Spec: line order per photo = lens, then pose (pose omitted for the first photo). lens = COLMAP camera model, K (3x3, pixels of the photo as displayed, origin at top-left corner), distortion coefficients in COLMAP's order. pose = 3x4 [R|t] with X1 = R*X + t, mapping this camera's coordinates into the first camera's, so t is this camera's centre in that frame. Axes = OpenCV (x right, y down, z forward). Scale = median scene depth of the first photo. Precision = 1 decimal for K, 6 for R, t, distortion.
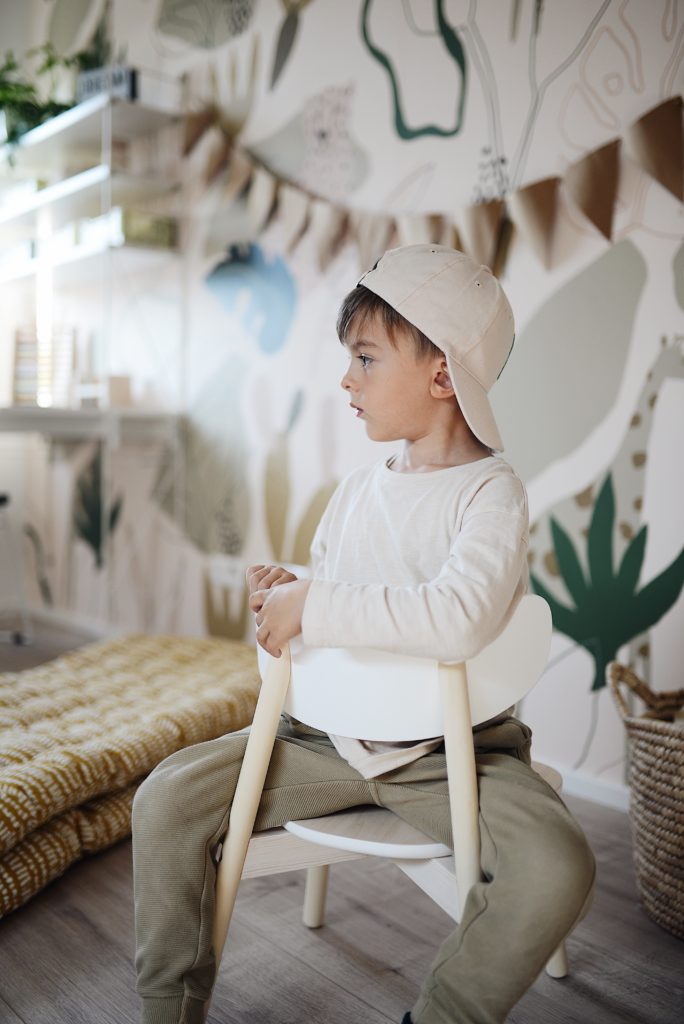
lens RADIAL K [[961.8, 0, 342.0], [0, 961.8, 512.0], [0, 0, 1]] dist [-0.007622, 0.006840]
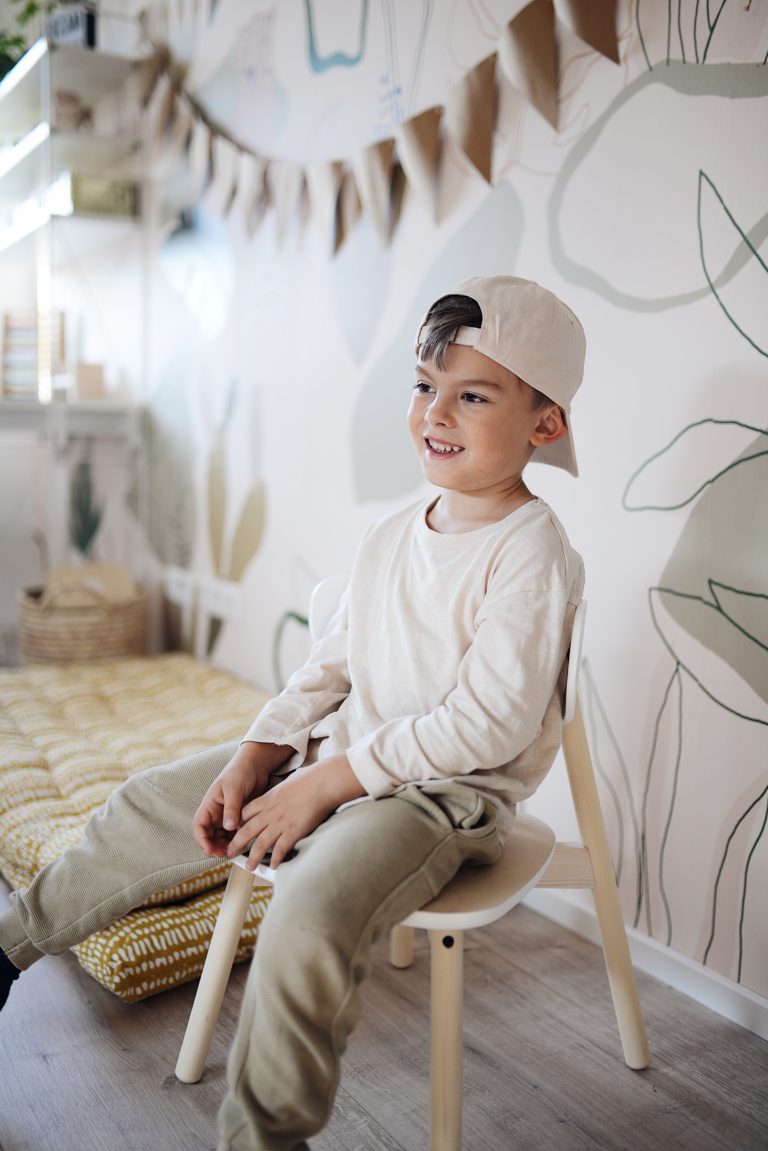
lens RADIAL K [[1081.1, 0, 384.0], [0, 1081.1, 575.5], [0, 0, 1]] dist [-0.007622, 0.006840]
pose [[0.986028, 0.021886, -0.165133, 0.281233], [-0.013395, 0.998538, 0.052359, -0.002450], [0.166038, -0.049415, 0.984881, 0.067852]]
